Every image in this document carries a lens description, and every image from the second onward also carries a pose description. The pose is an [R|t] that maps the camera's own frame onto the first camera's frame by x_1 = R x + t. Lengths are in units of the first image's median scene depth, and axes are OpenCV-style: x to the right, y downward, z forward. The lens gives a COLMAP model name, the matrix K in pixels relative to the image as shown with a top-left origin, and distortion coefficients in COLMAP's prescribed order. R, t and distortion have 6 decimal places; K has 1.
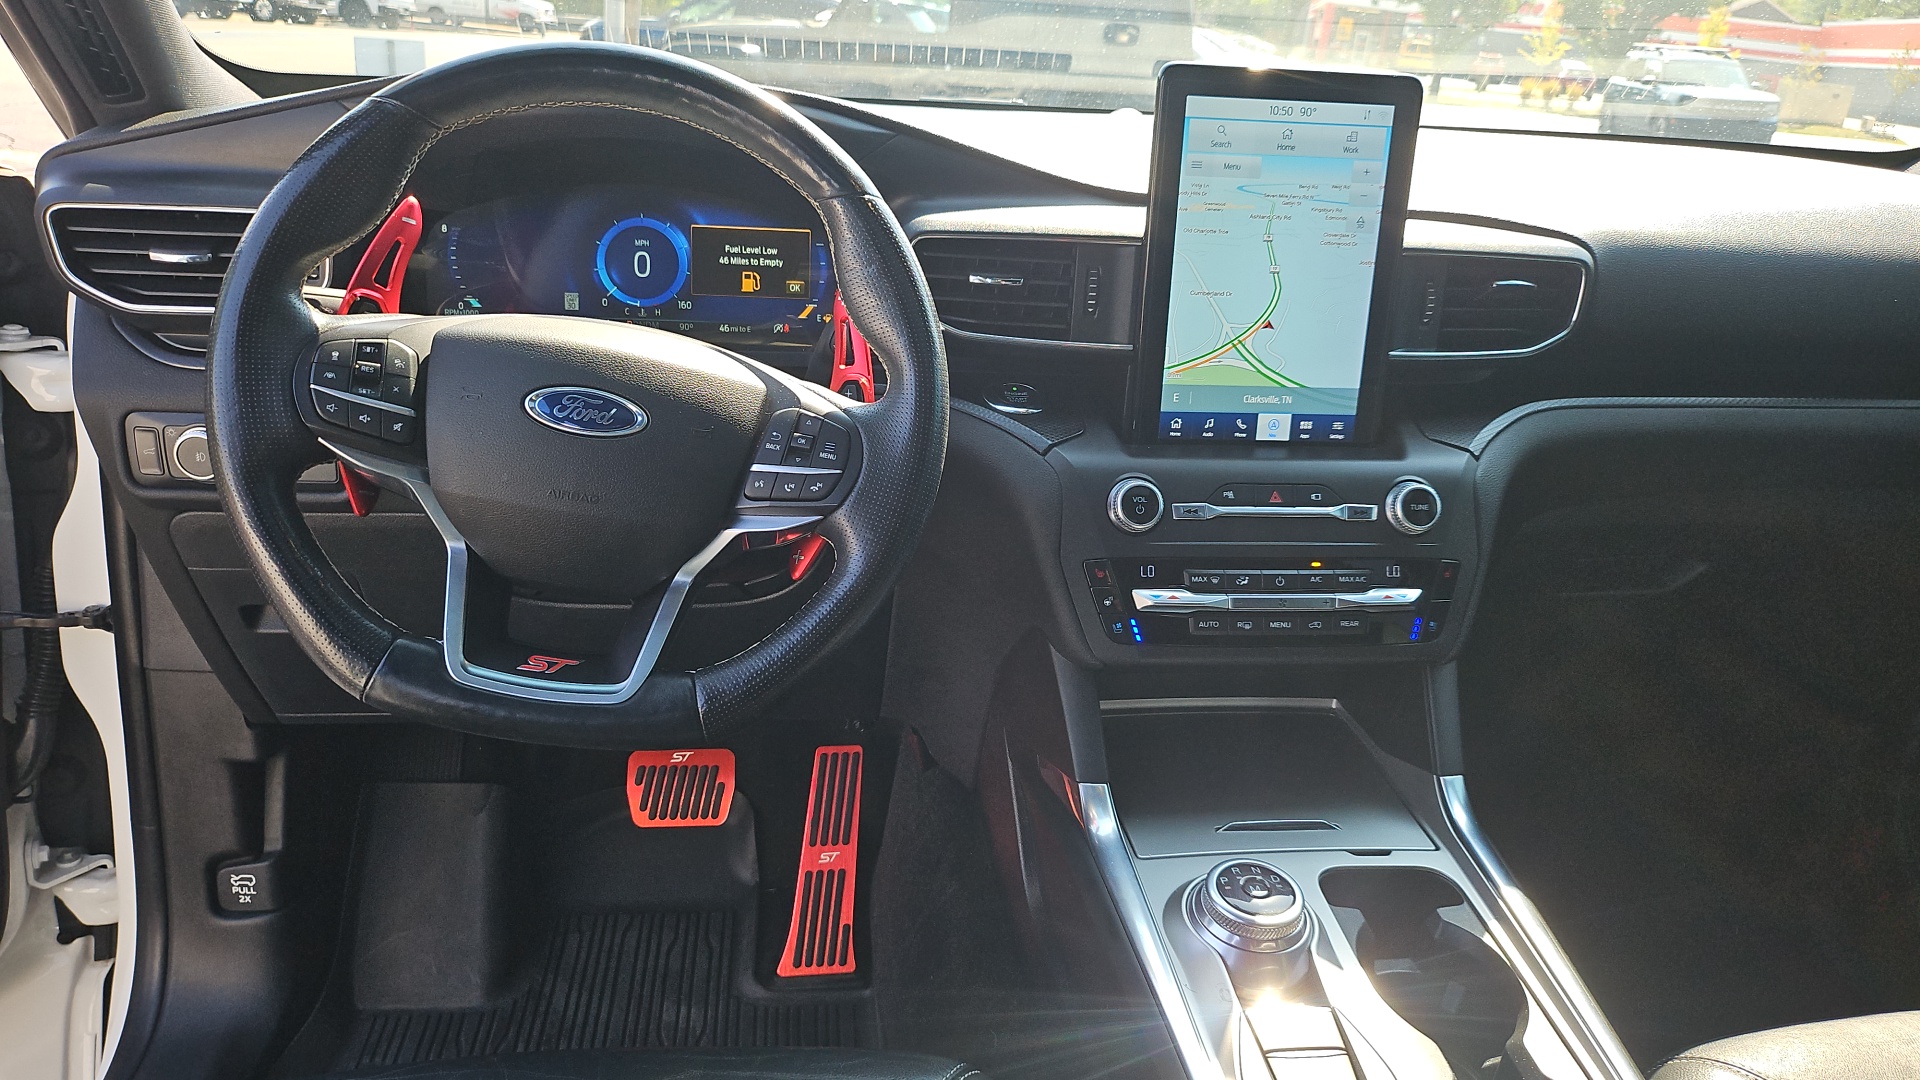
lens RADIAL K [[1263.5, 0, 966.2], [0, 1263.5, 538.2], [0, 0, 1]] dist [0.006313, 0.001282]
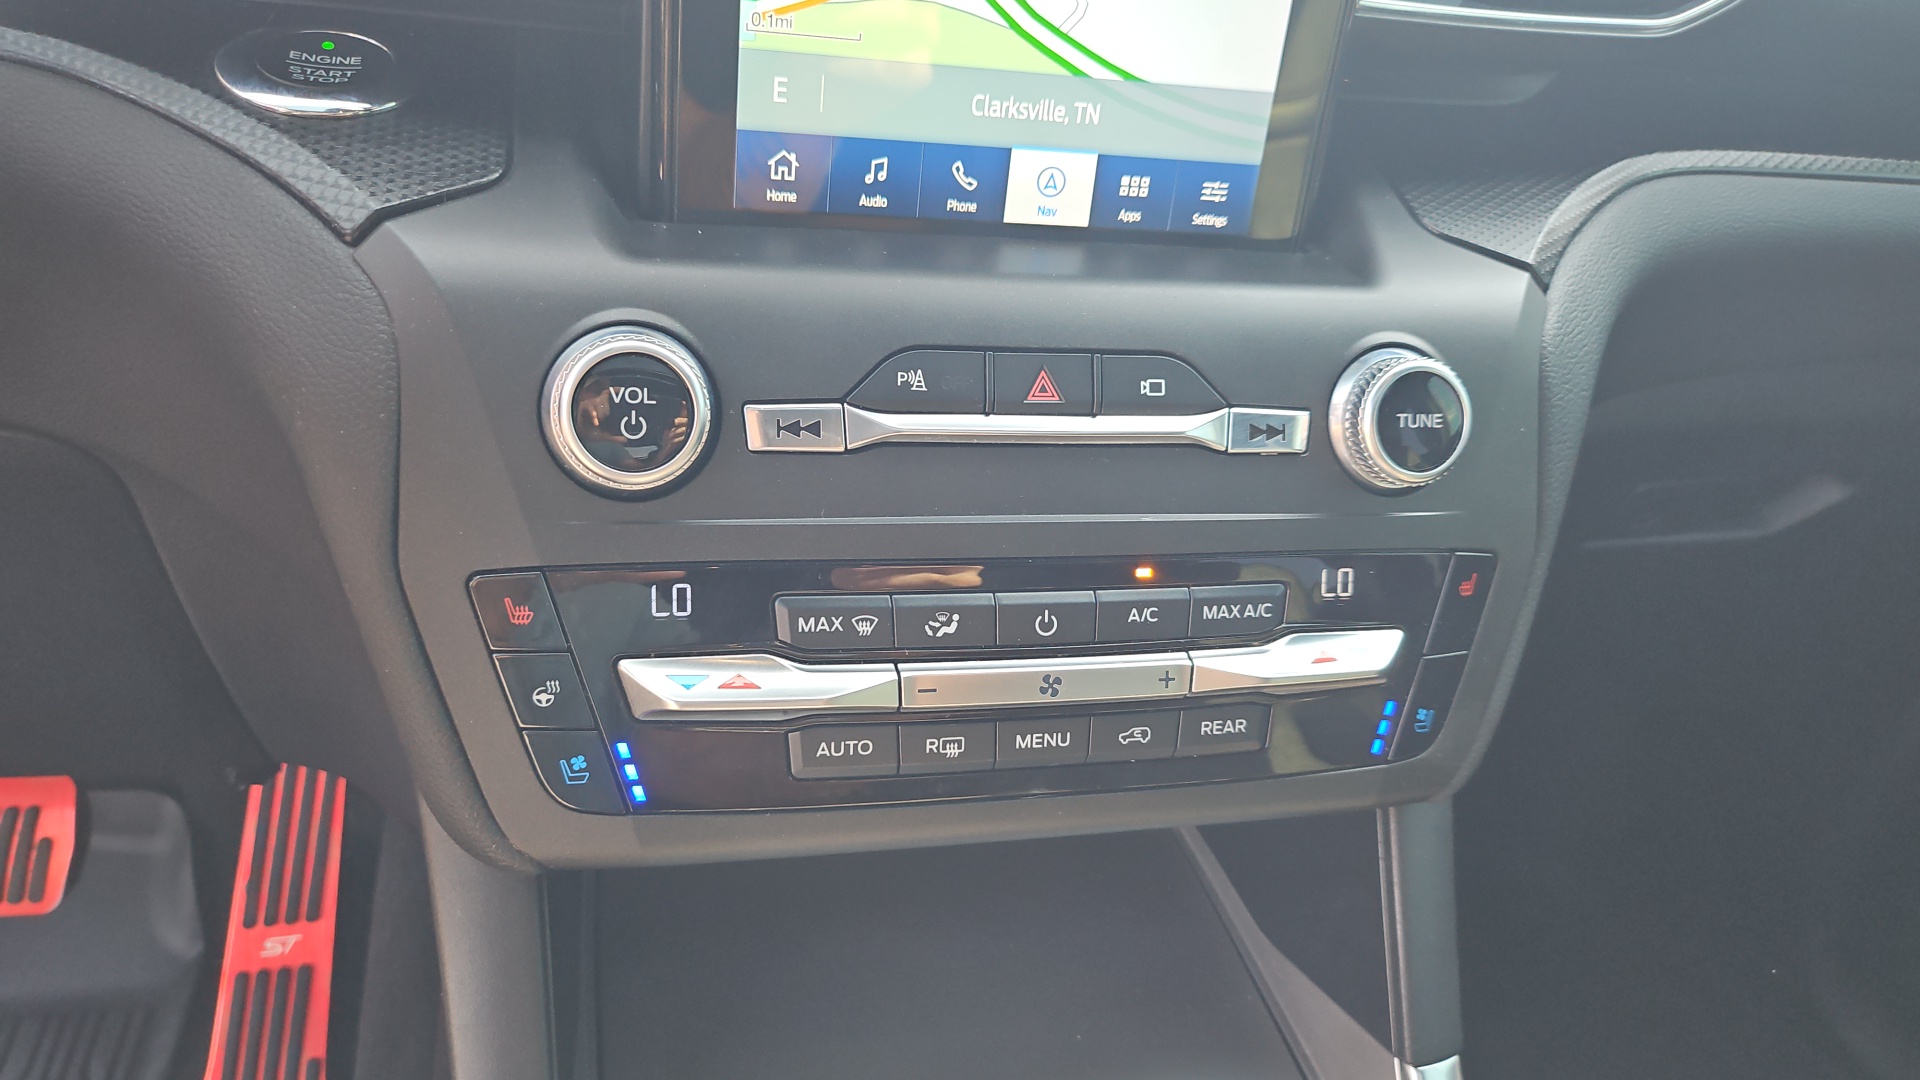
lens RADIAL K [[1339.7, 0, 965.2], [0, 1339.7, 536.1], [0, 0, 1]] dist [0.037875, -0.046855]
pose [[0.988756, 0.001893, 0.149525, 0.165151], [-0.025436, 0.987478, 0.155692, -0.049231], [-0.147358, -0.157745, 0.976423, 0.622237]]
